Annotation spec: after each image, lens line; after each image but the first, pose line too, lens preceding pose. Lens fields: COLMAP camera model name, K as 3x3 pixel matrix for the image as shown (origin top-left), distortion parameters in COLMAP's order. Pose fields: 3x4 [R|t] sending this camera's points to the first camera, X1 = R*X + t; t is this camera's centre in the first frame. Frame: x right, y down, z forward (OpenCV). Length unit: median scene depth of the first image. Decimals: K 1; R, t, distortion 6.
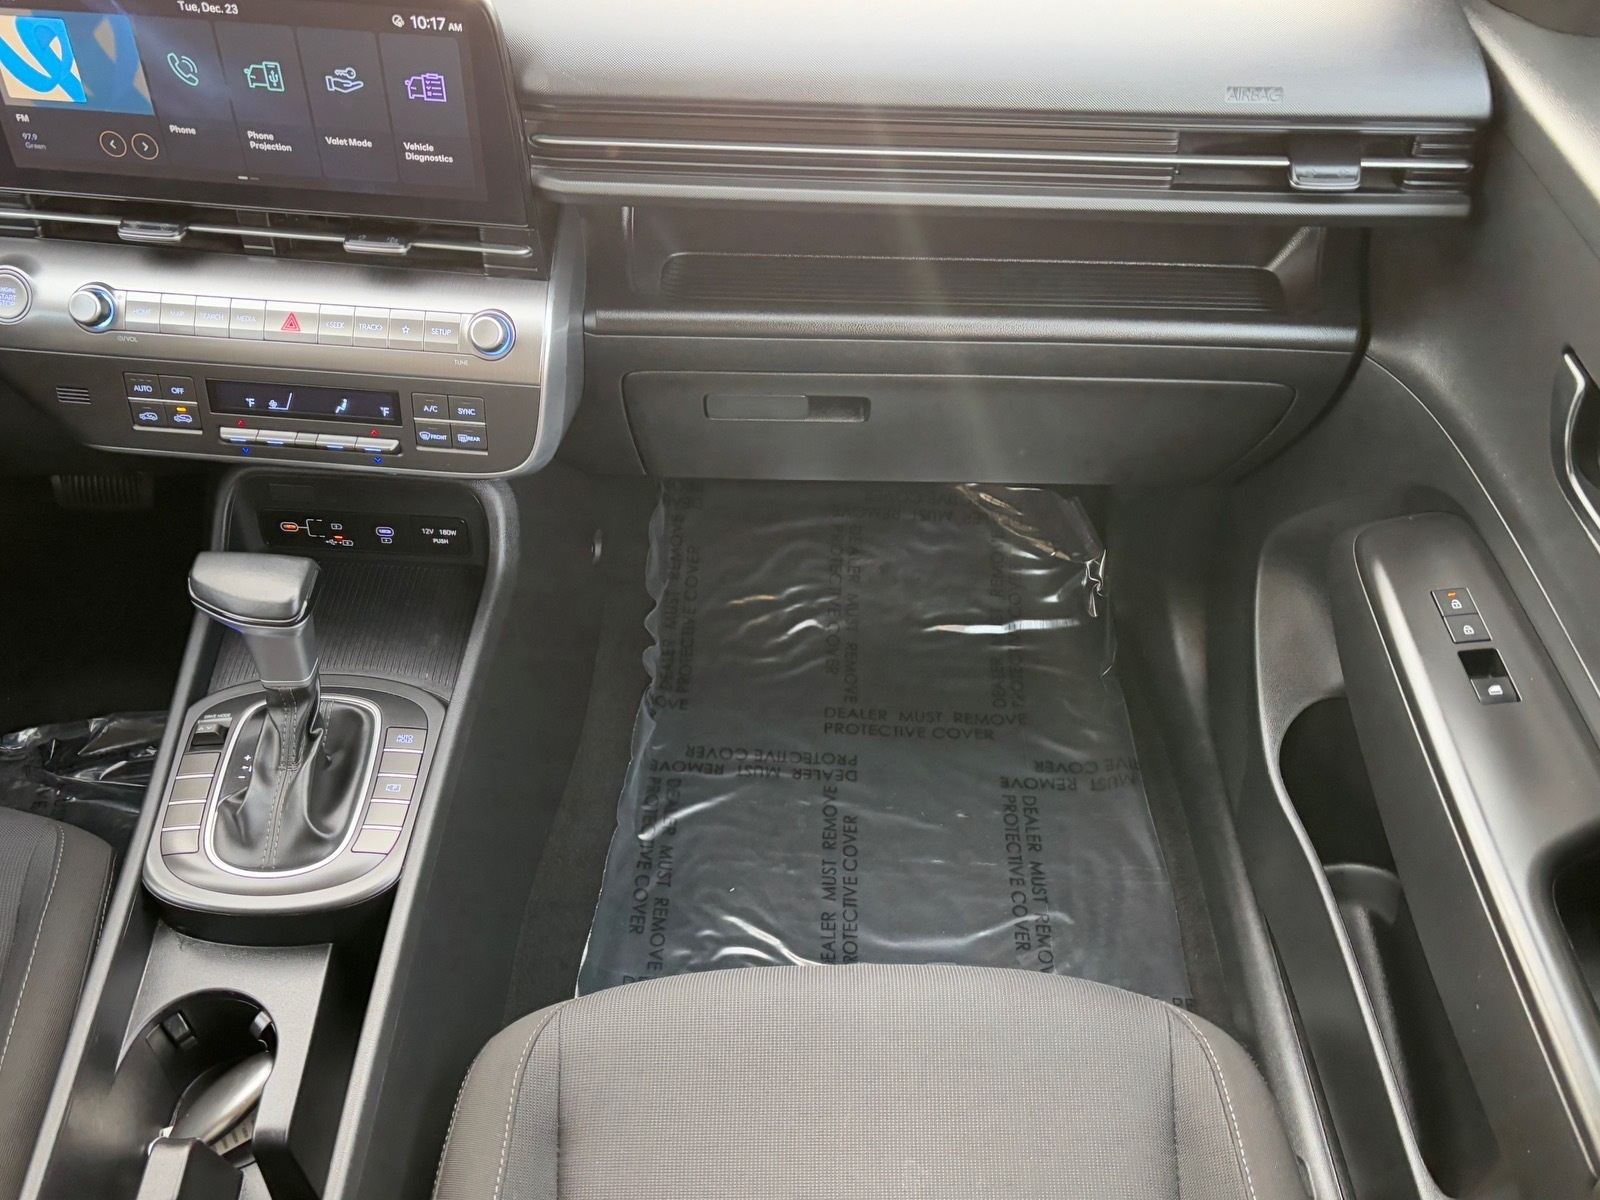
lens RADIAL K [[1409.3, 0, 791.1], [0, 1409.3, 602.4], [0, 0, 1]] dist [0.011105, 0.011574]
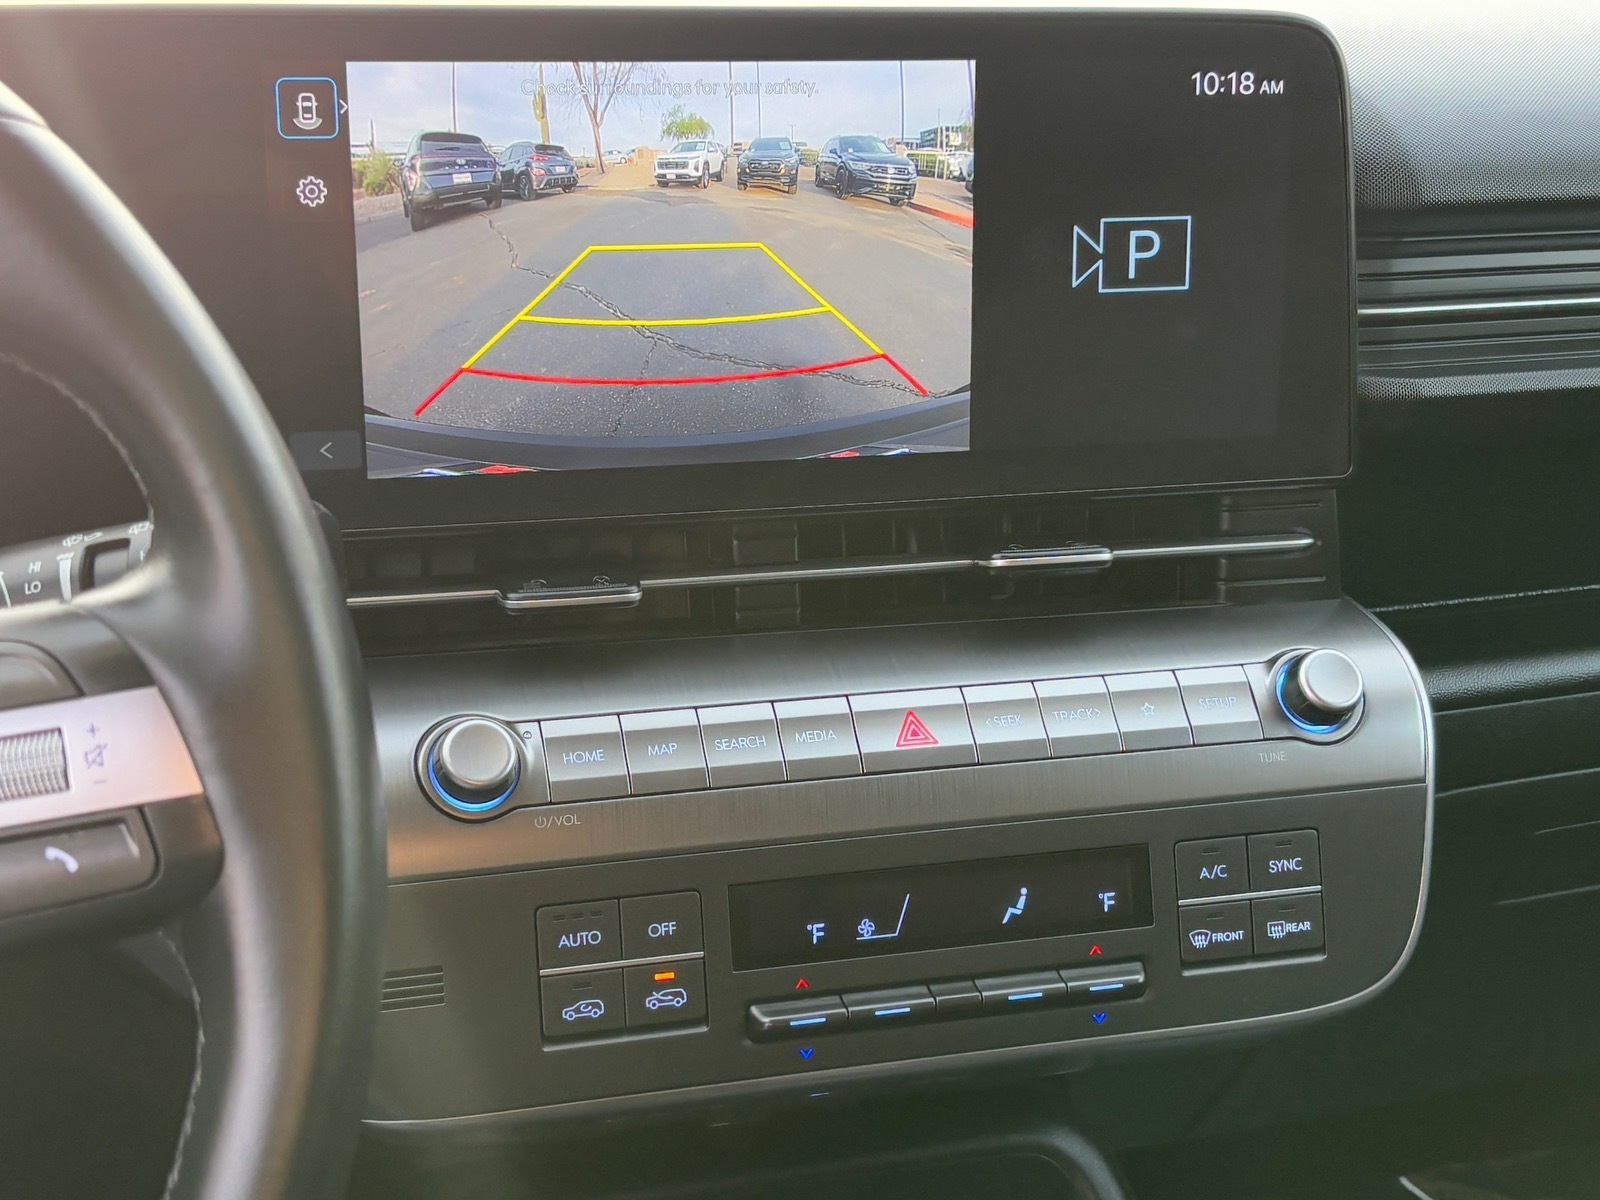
lens RADIAL K [[2318.6, 0, 778.4], [0, 2318.6, 613.5], [0, 0, 1]] dist [0.277771, -1.217226]
pose [[0.932390, -0.108700, 0.344721, -0.633702], [0.257899, 0.868281, -0.423764, 0.075520], [-0.253252, 0.484017, 0.837610, 0.352114]]
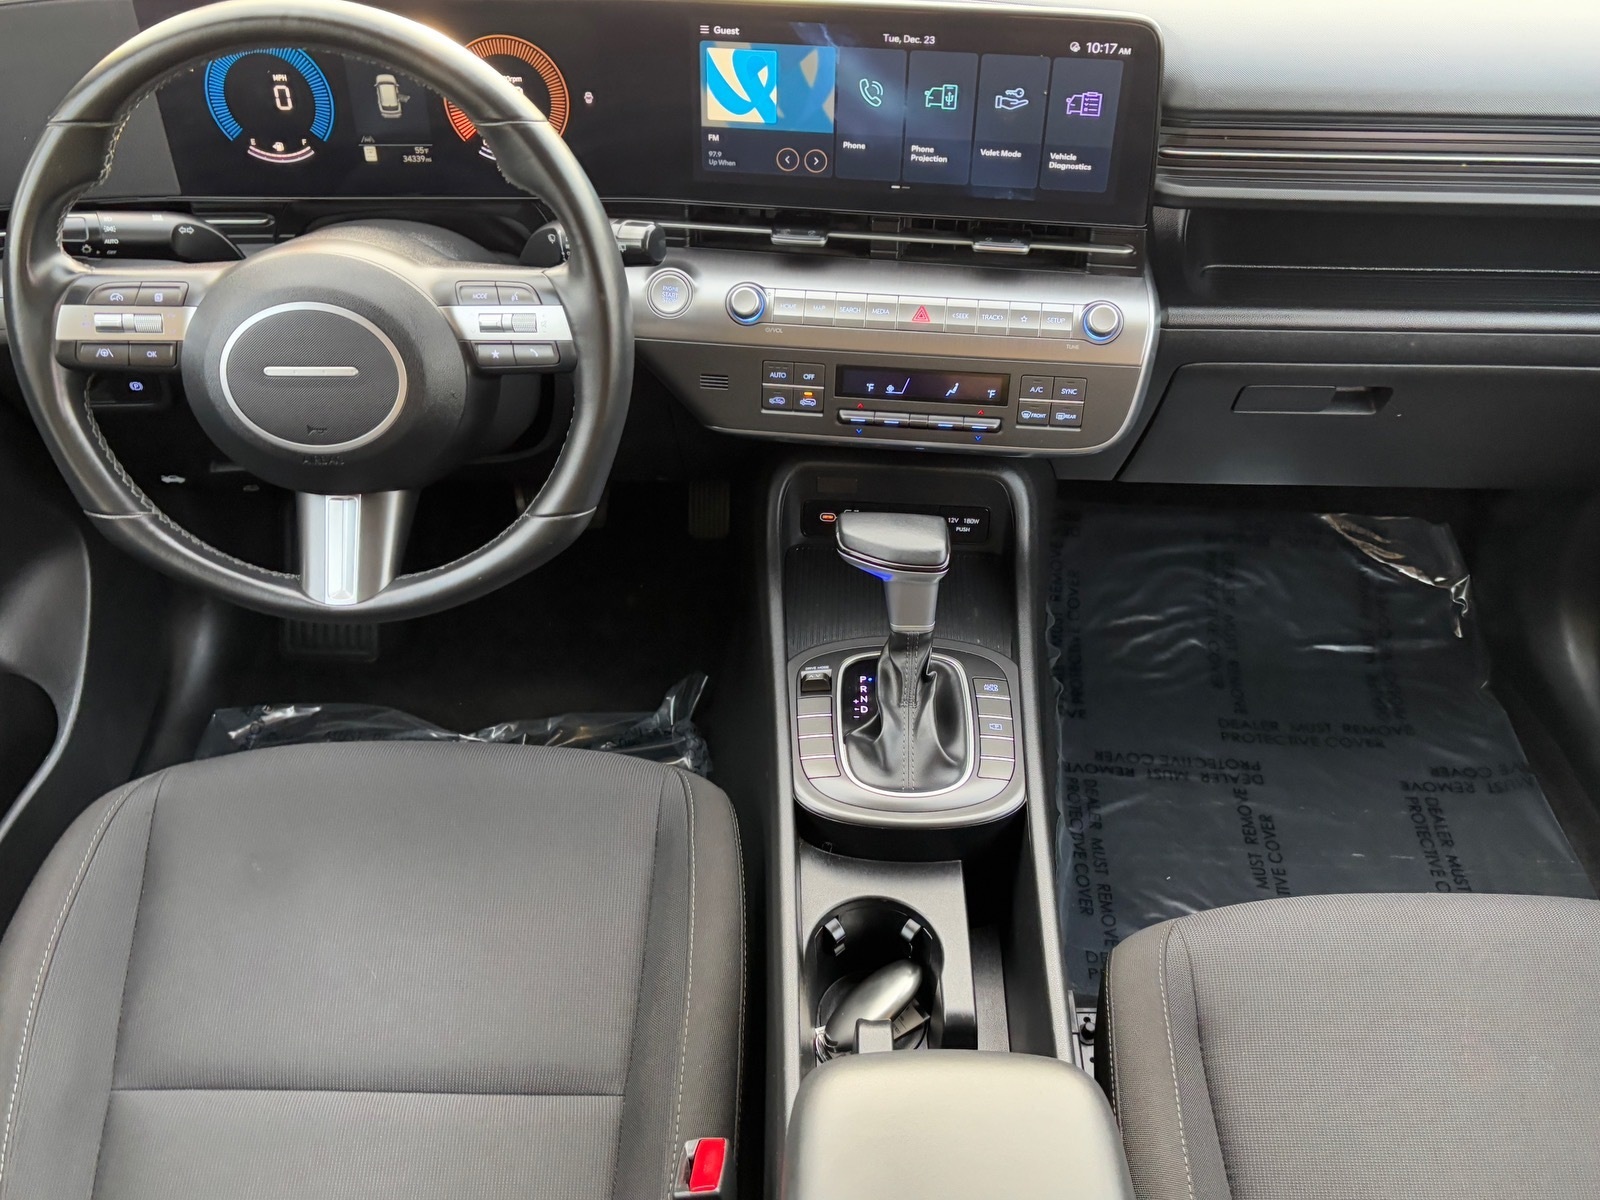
lens RADIAL K [[1433.0, 0, 792.6], [0, 1433.0, 618.3], [0, 0, 1]] dist [0.159431, -0.555304]
pose [[0.999575, 0.003967, -0.028897, -0.412443], [-0.006252, 0.996822, -0.079418, 0.137842], [0.028490, 0.079564, 0.996423, -0.146050]]
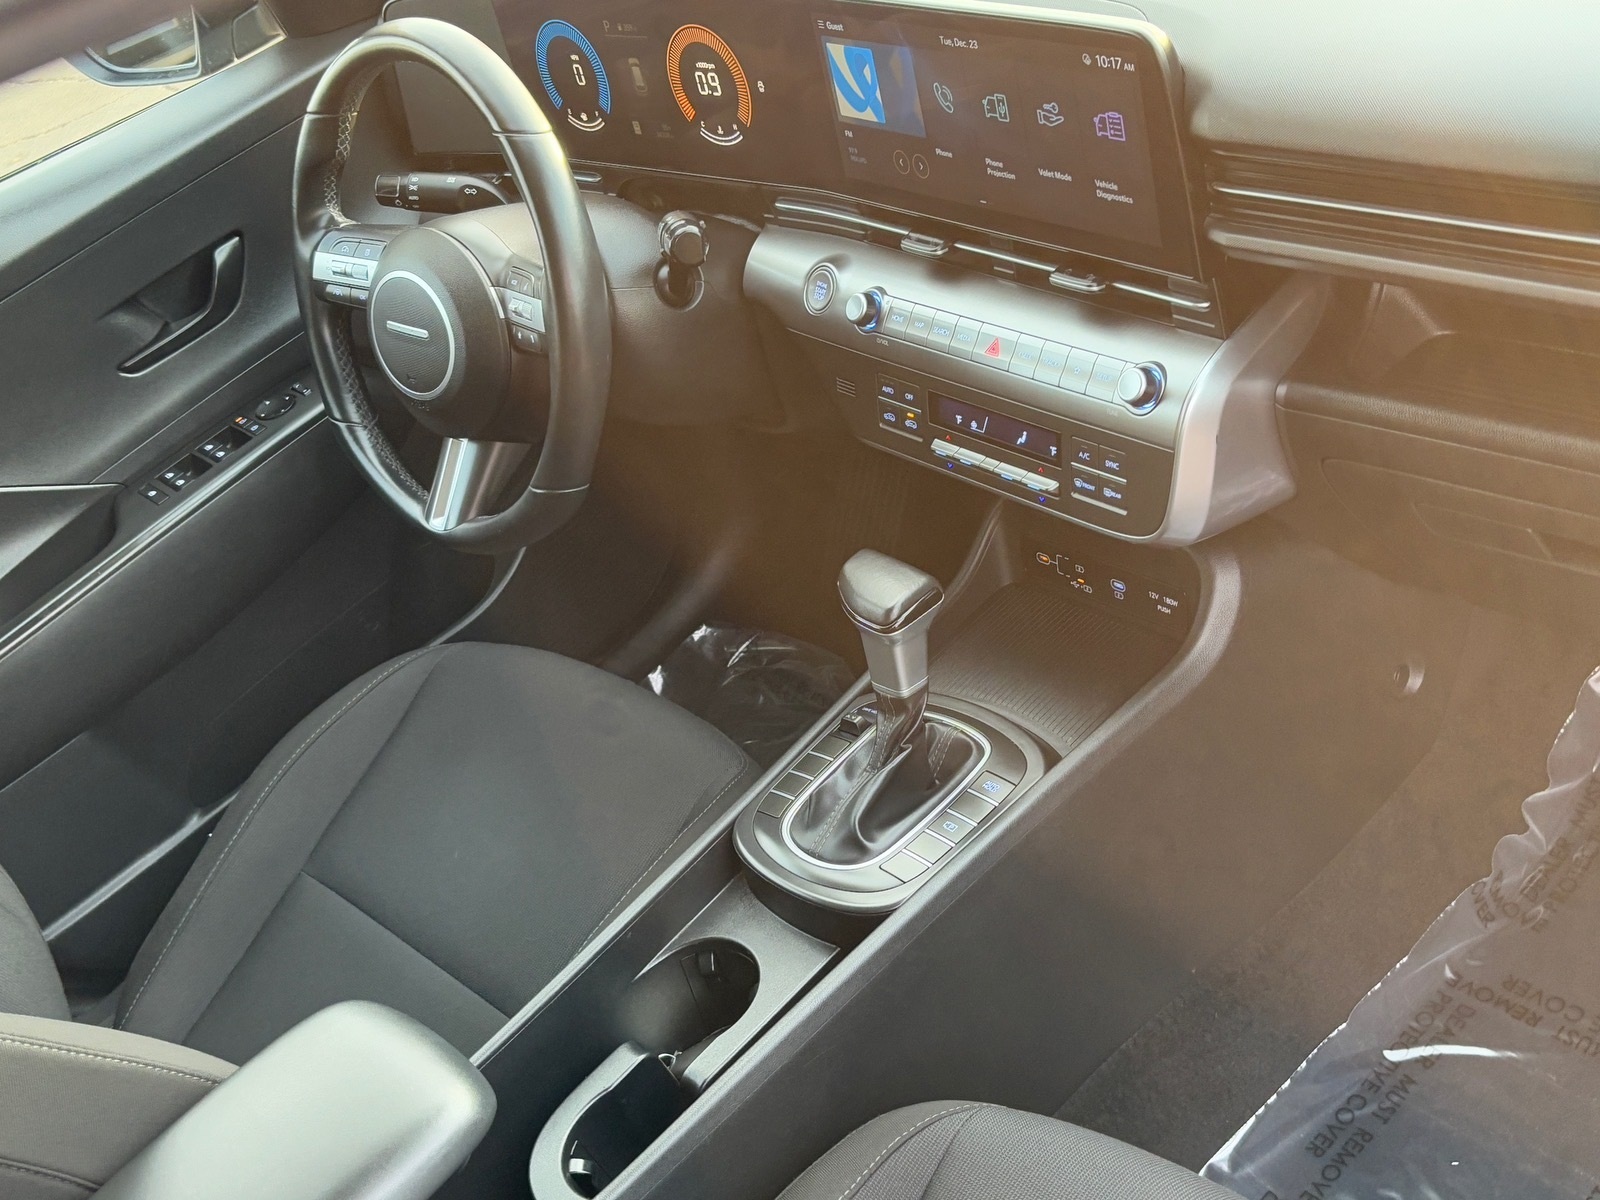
lens RADIAL K [[1876.6, 0, 787.9], [0, 1876.6, 628.4], [0, 0, 1]] dist [0.149909, -0.441126]
pose [[0.652577, 0.243285, -0.717605, 0.542706], [-0.278659, 0.957741, 0.071289, -0.060287], [0.704622, 0.153446, 0.692793, 0.003239]]
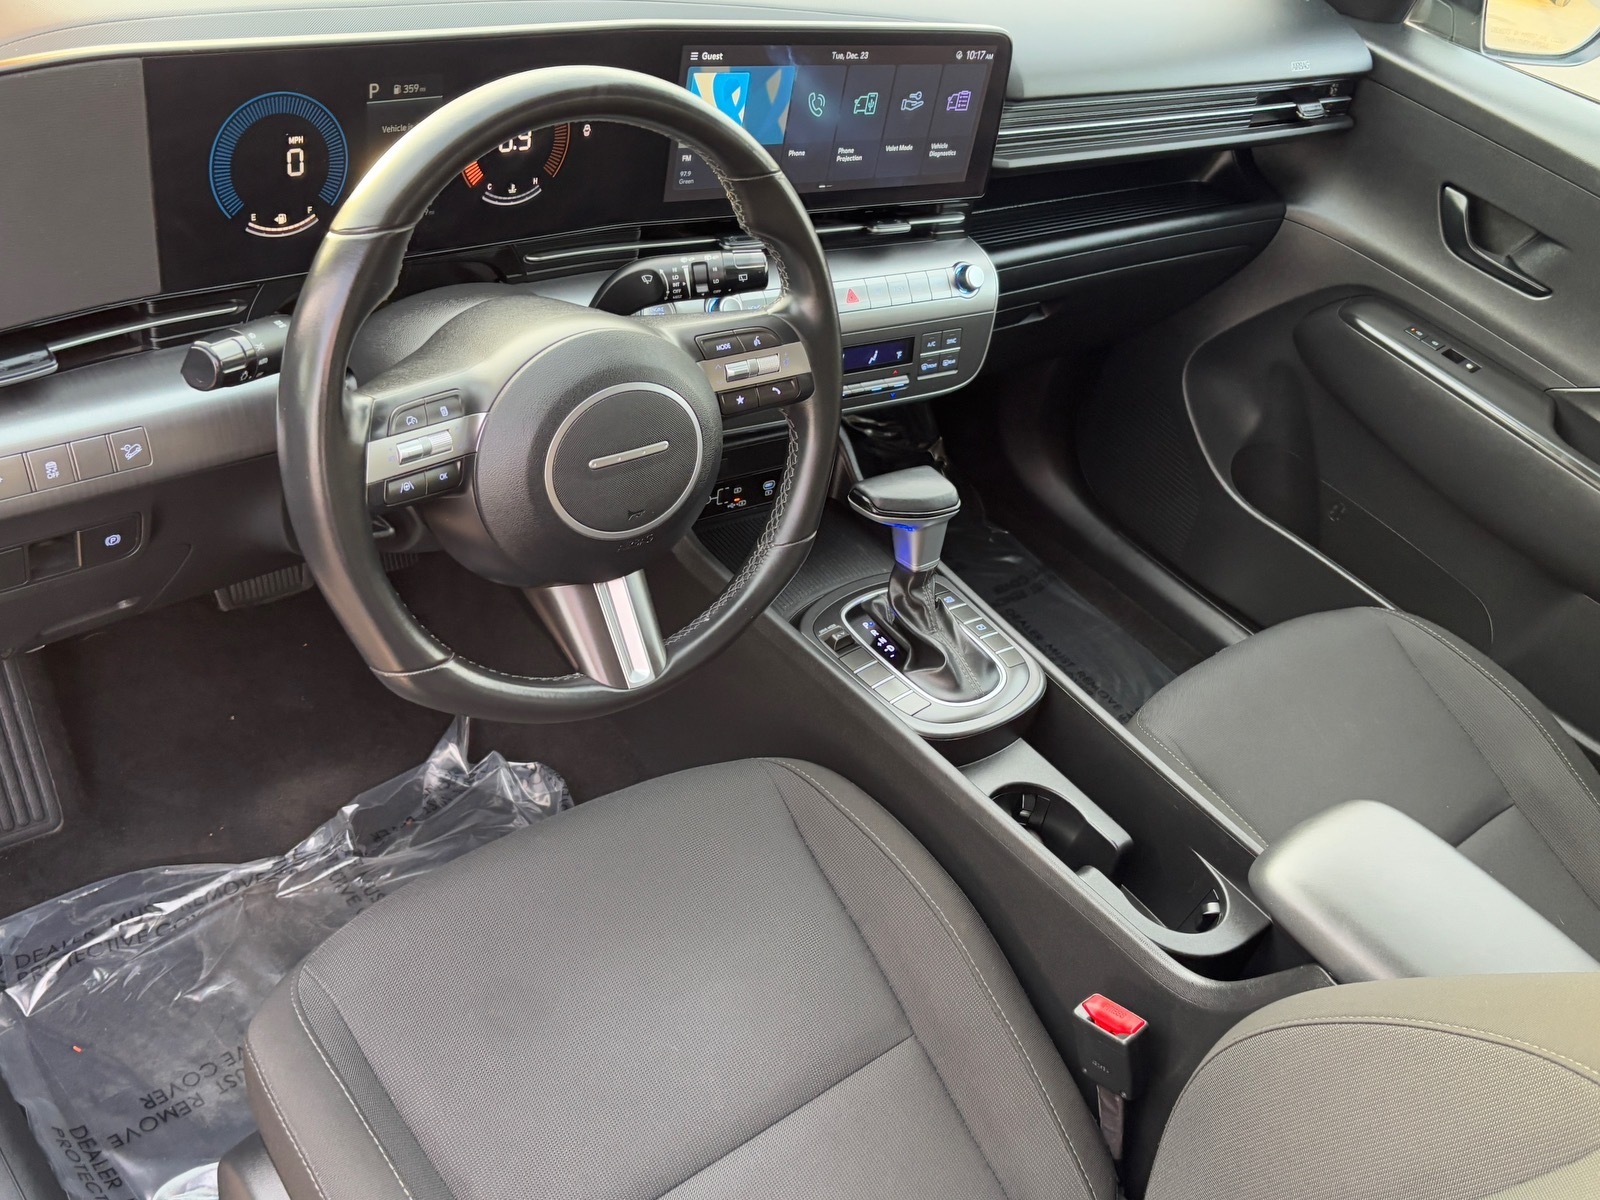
lens RADIAL K [[1521.9, 0, 790.9], [0, 1521.9, 636.6], [0, 0, 1]] dist [0.079994, -0.298707]
pose [[0.744493, -0.291413, 0.600674, -1.286180], [0.304415, 0.948912, 0.083058, -0.034841], [-0.594190, 0.121018, 0.795168, -0.034017]]
